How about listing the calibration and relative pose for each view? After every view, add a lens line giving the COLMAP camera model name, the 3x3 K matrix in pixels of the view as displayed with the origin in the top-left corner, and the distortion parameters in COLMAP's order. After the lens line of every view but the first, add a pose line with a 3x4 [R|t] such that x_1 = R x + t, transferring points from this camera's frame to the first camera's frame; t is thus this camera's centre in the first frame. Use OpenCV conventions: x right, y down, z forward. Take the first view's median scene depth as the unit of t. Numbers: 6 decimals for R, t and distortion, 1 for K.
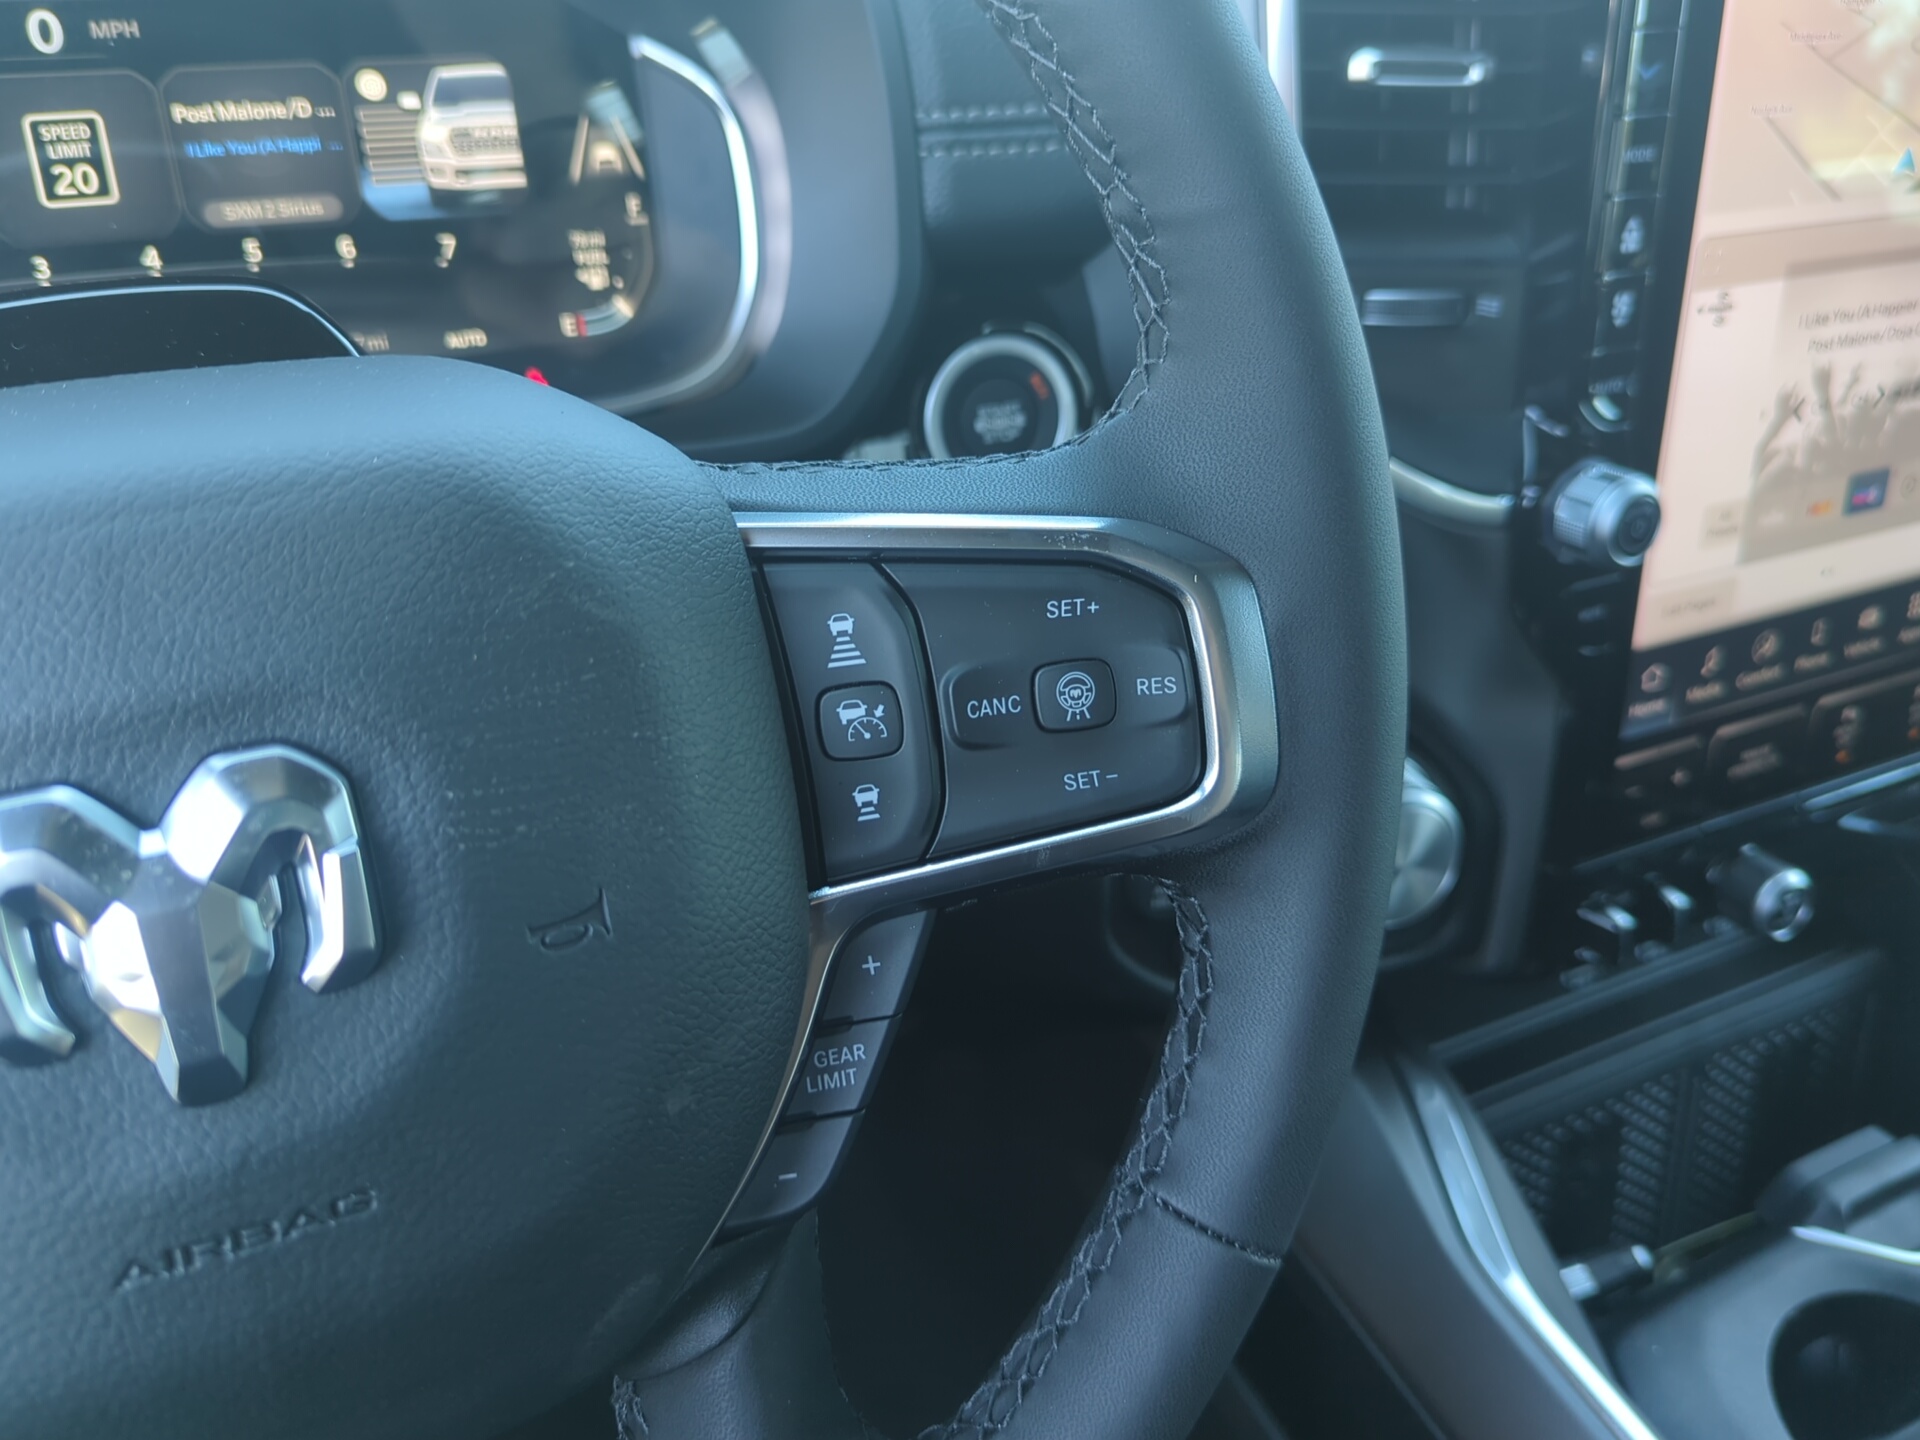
lens RADIAL K [[1573.5, 0, 997.7], [0, 1573.5, 703.2], [0, 0, 1]] dist [0.062509, -0.054156]
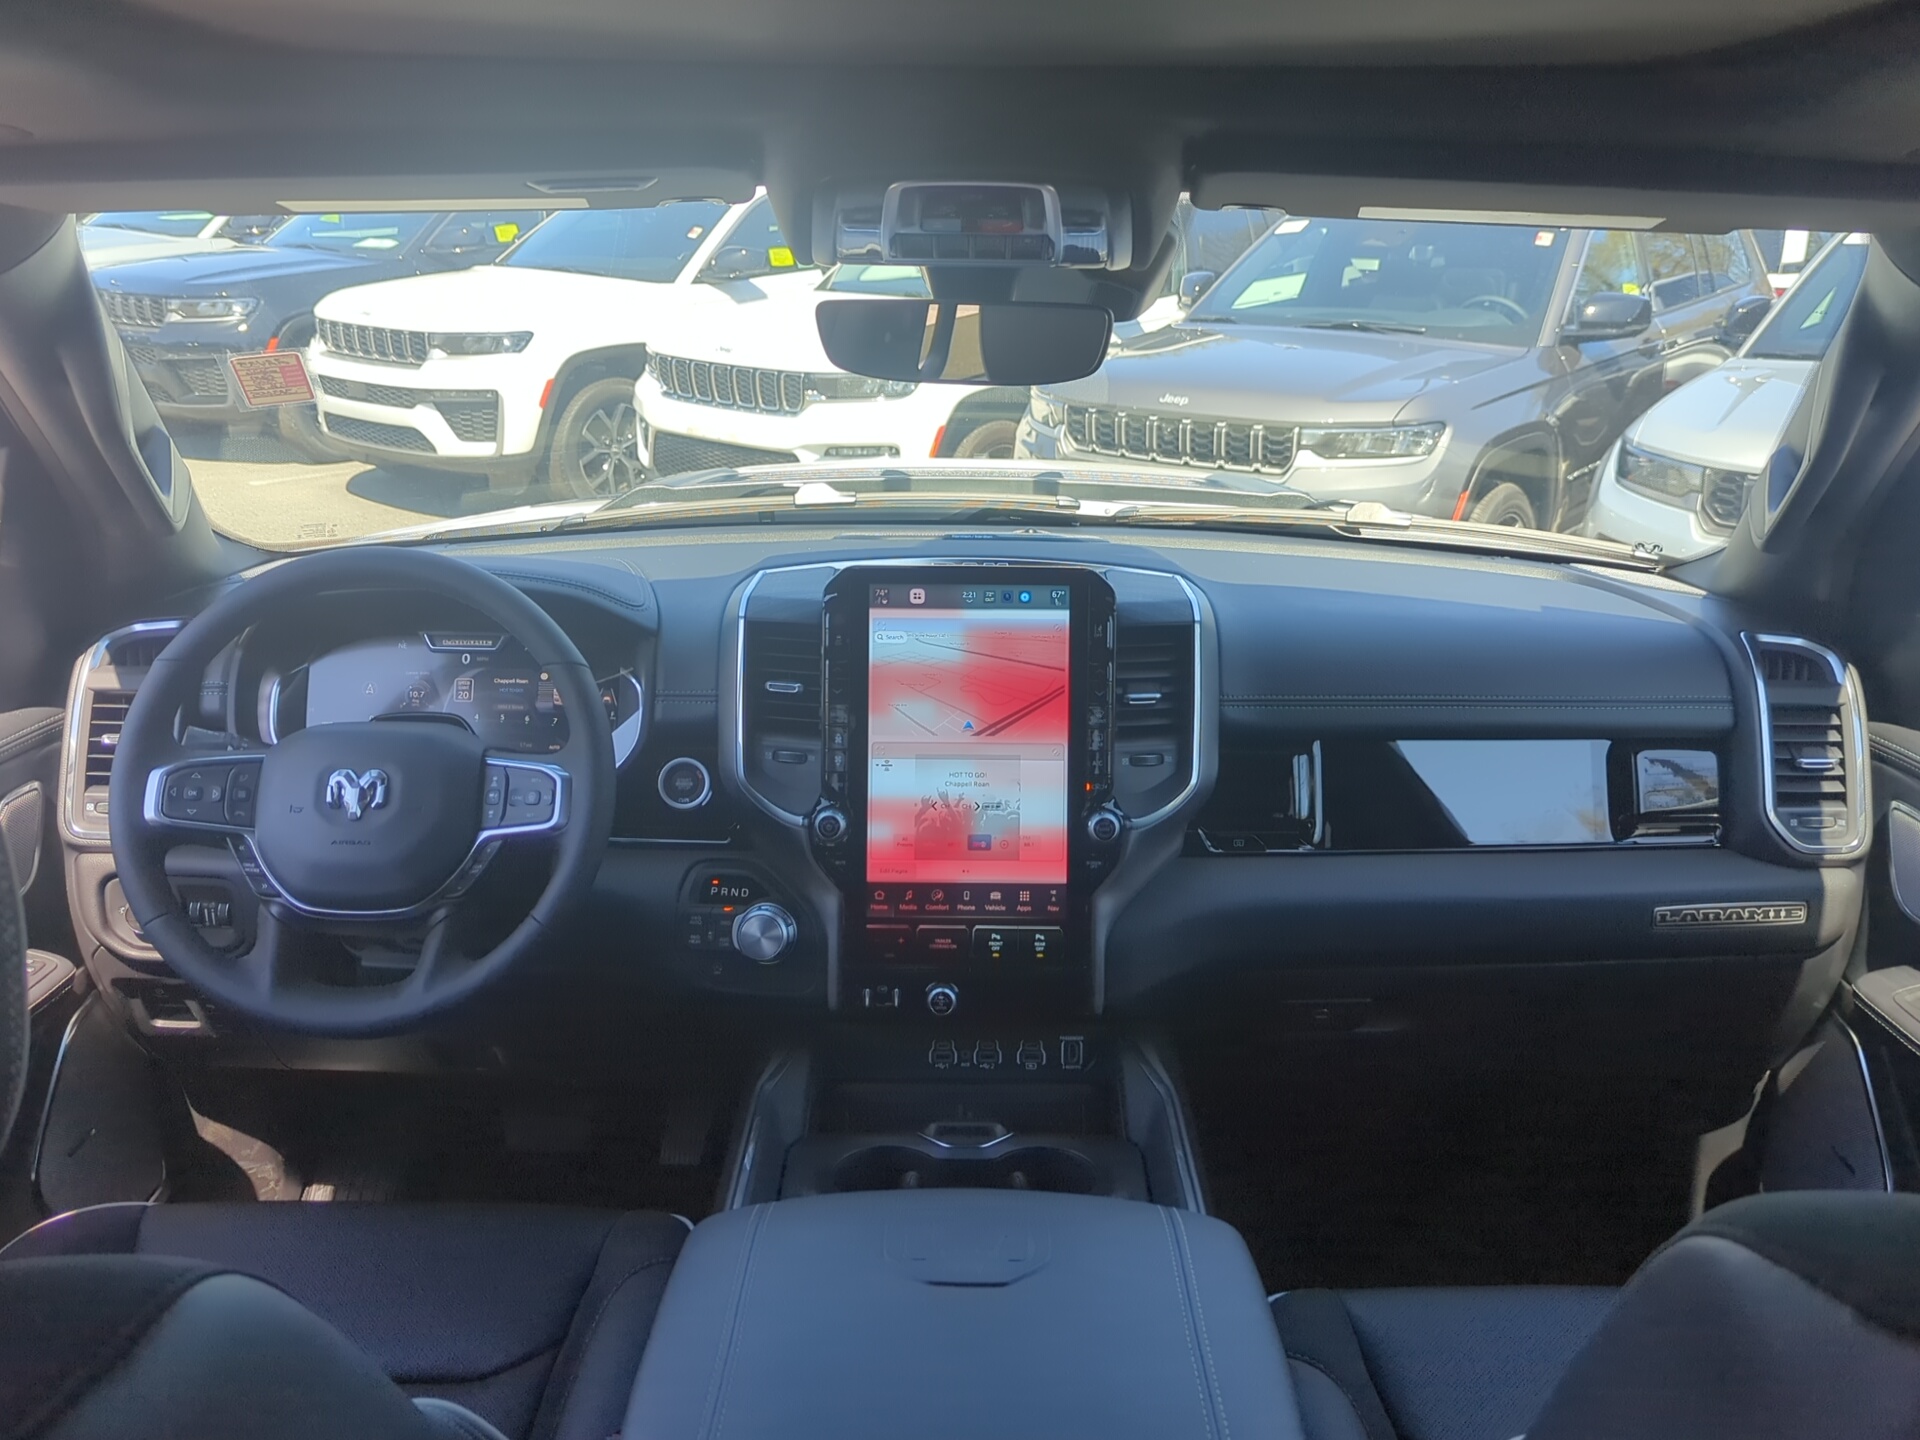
lens RADIAL K [[1717.1, 0, 989.8], [0, 1717.1, 677.6], [0, 0, 1]] dist [0.072992, -0.074665]
pose [[0.895102, 0.046089, -0.443473, 1.897533], [-0.206147, 0.924725, -0.319980, 0.552720], [0.395343, 0.377836, 0.837224, -1.580572]]
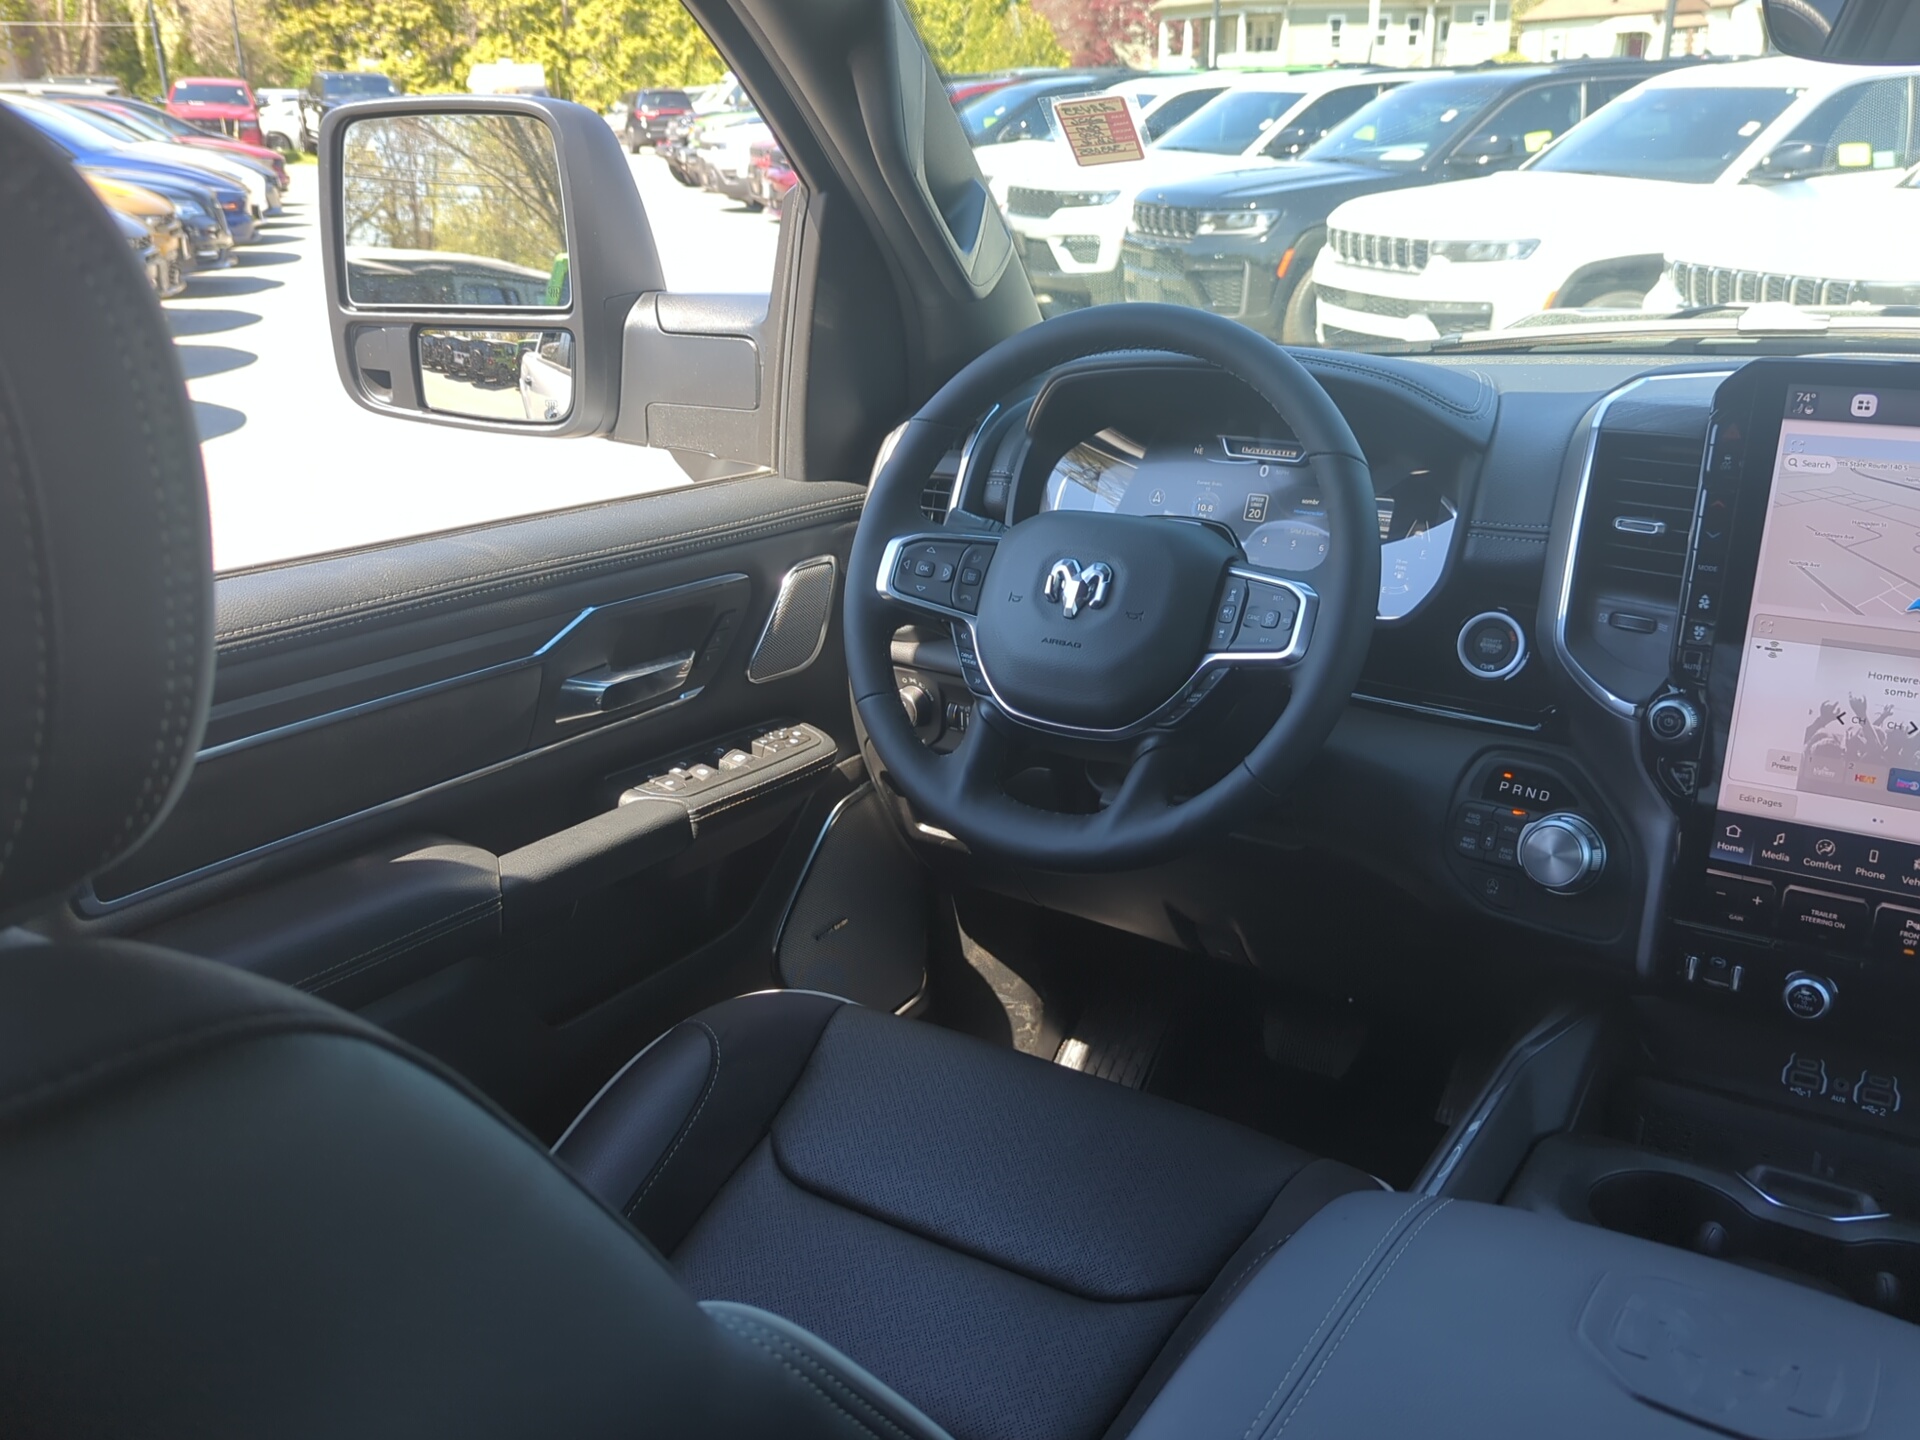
lens RADIAL K [[1729.3, 0, 976.9], [0, 1729.3, 693.0], [0, 0, 1]] dist [0.037478, 0.003279]
pose [[0.512600, 0.174674, -0.840673, 1.704546], [-0.454725, 0.885739, -0.093231, 0.455487], [0.728331, 0.430065, 0.533458, -0.891790]]
